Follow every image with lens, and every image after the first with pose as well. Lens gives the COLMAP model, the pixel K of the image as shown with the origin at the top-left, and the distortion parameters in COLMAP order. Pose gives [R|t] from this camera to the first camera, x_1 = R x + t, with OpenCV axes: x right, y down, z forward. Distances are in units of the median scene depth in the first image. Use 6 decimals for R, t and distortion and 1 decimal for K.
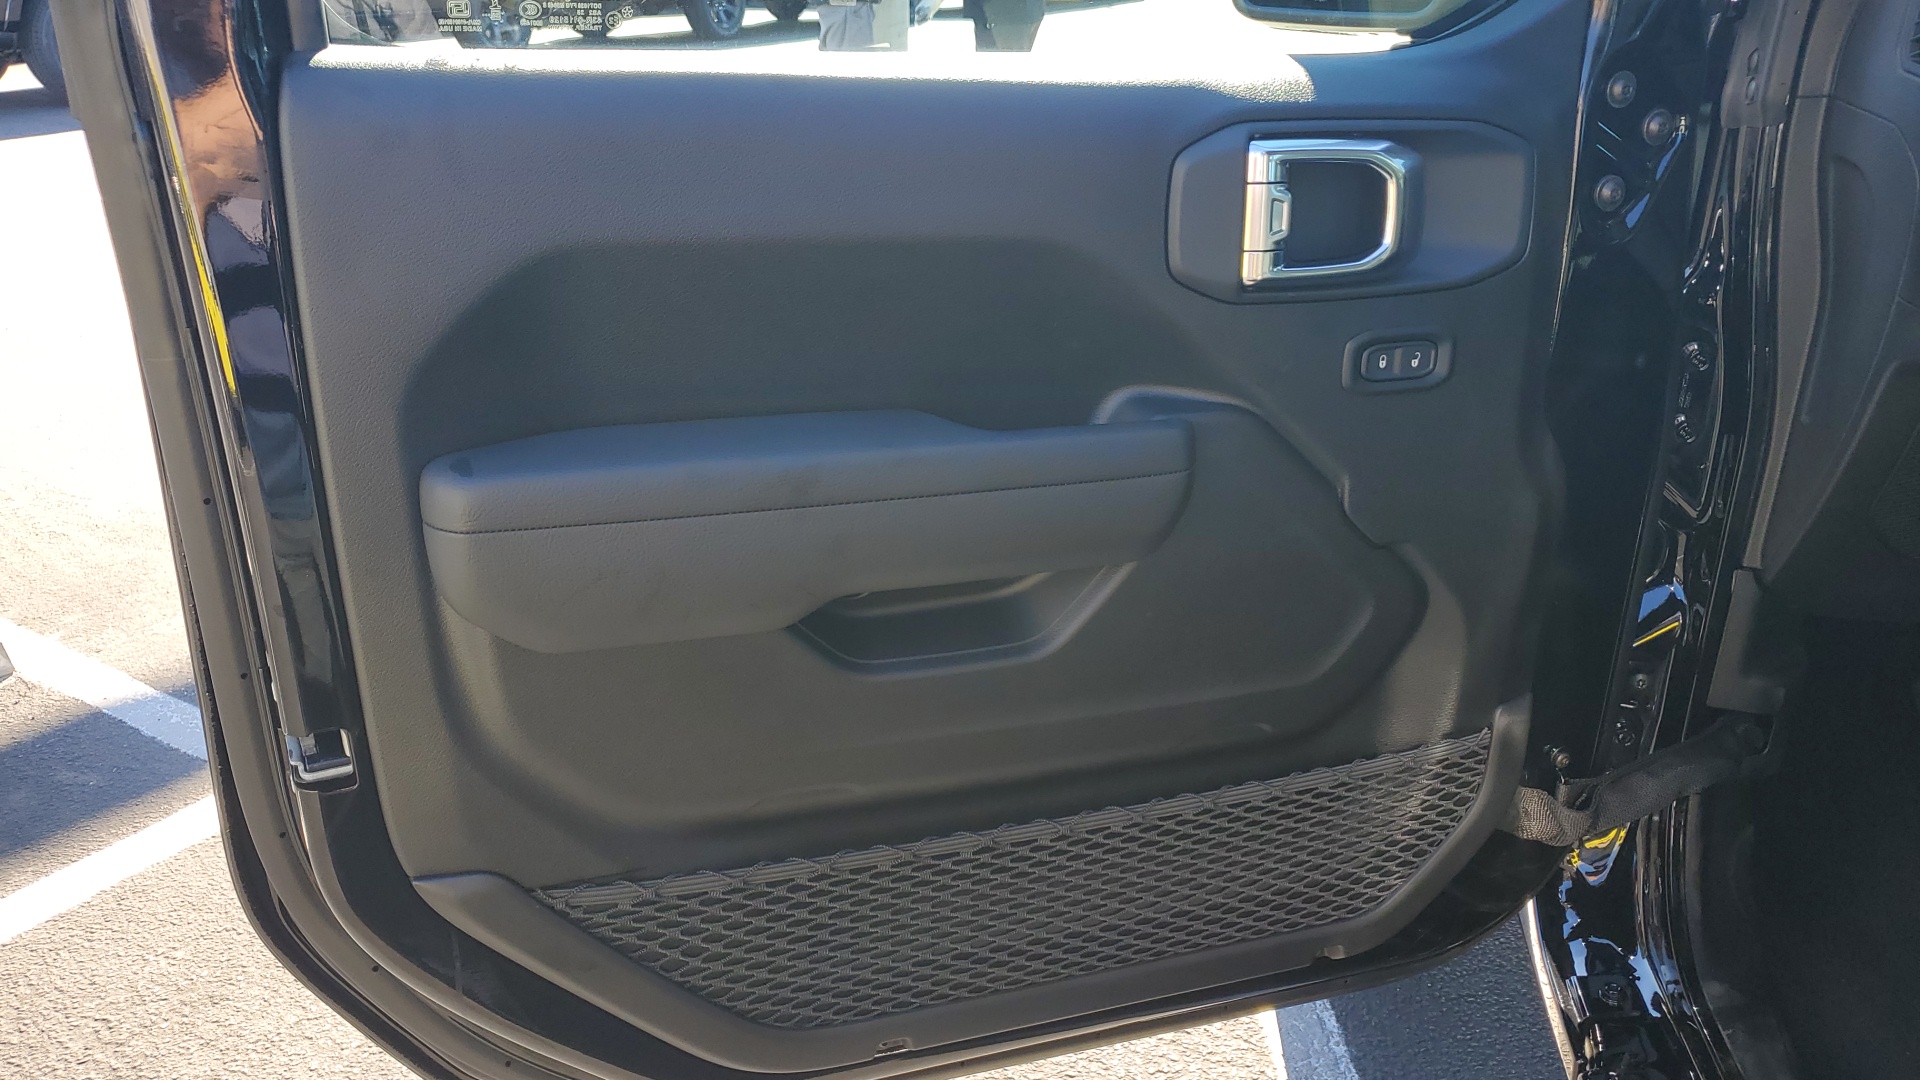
lens RADIAL K [[1530.3, 0, 951.0], [0, 1530.3, 539.5], [0, 0, 1]] dist [0.043114, -0.041648]
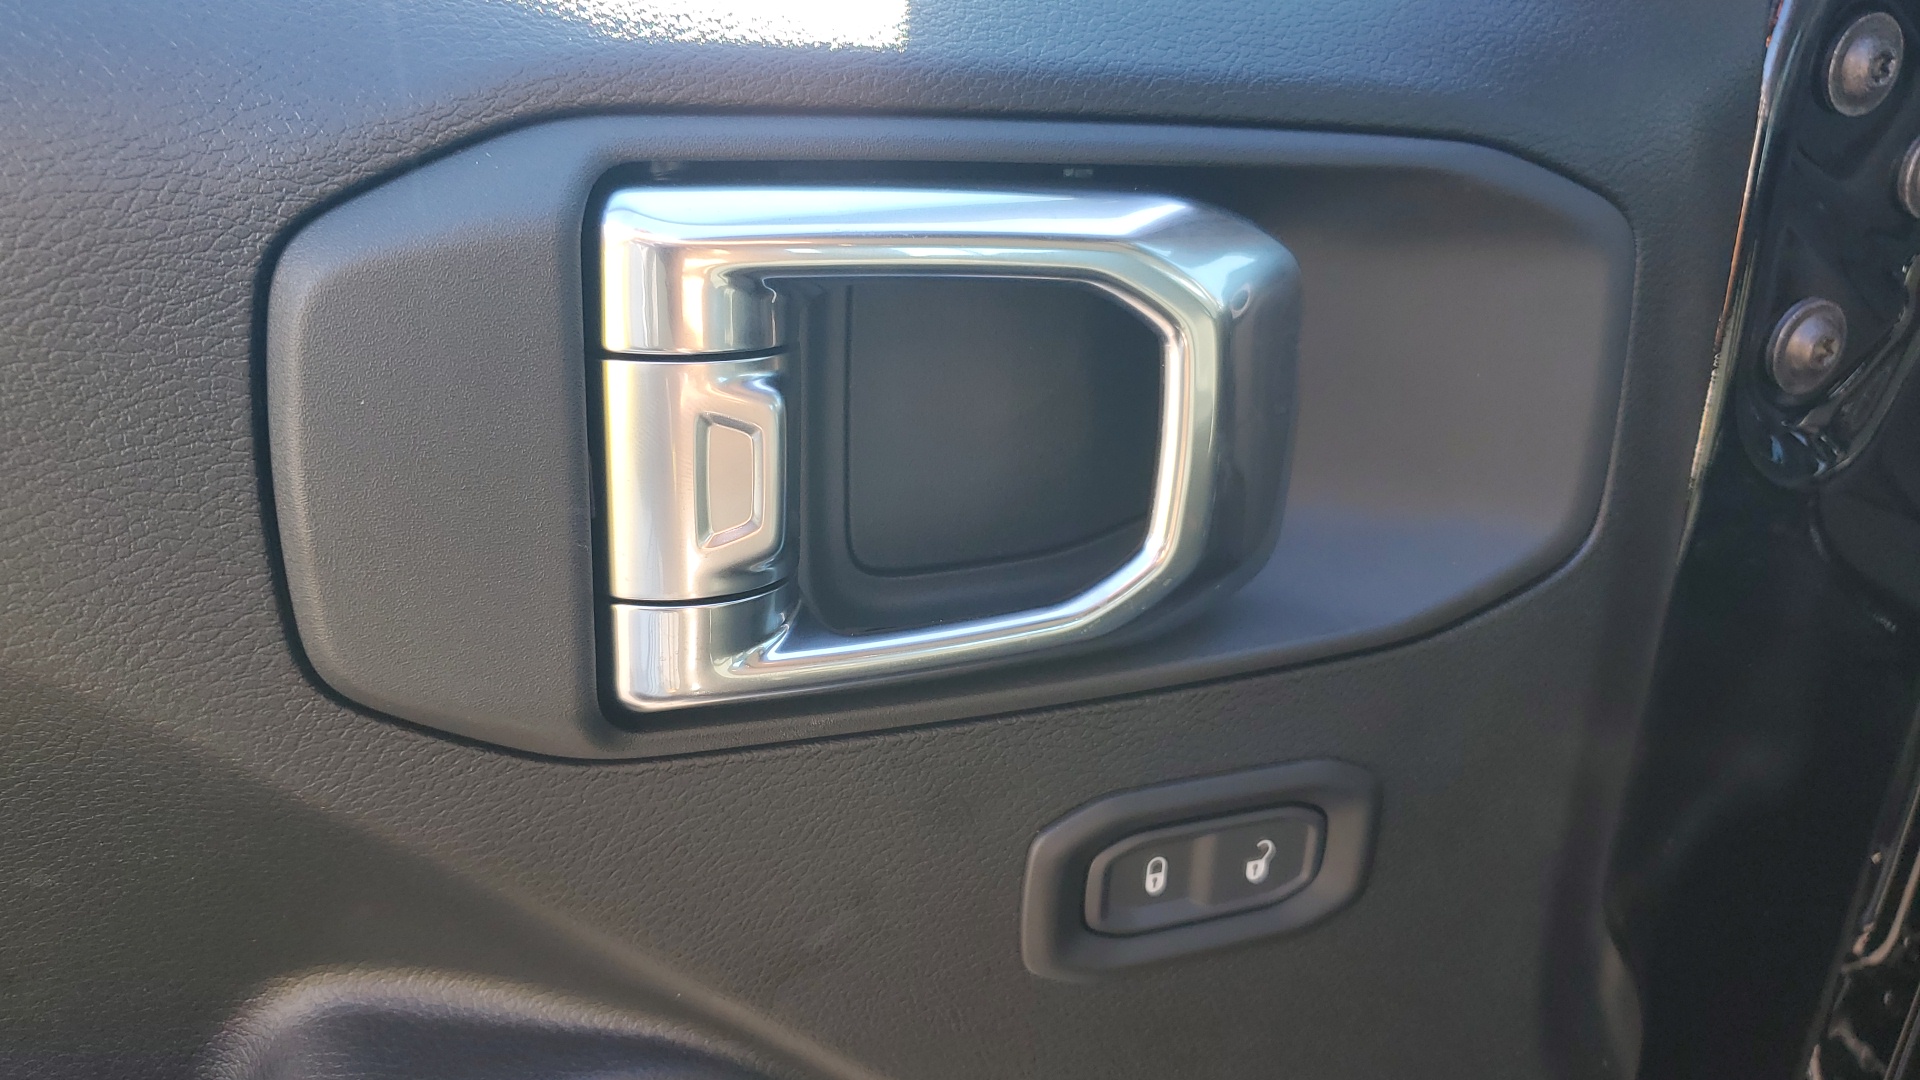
lens RADIAL K [[1530.3, 0, 967.0], [0, 1530.3, 544.2], [0, 0, 1]] dist [0.043114, -0.041648]
pose [[0.998505, 0.033409, 0.043260, 0.233981], [-0.034768, 0.998913, 0.031056, -0.201707], [-0.042175, -0.032514, 0.998581, 0.708077]]
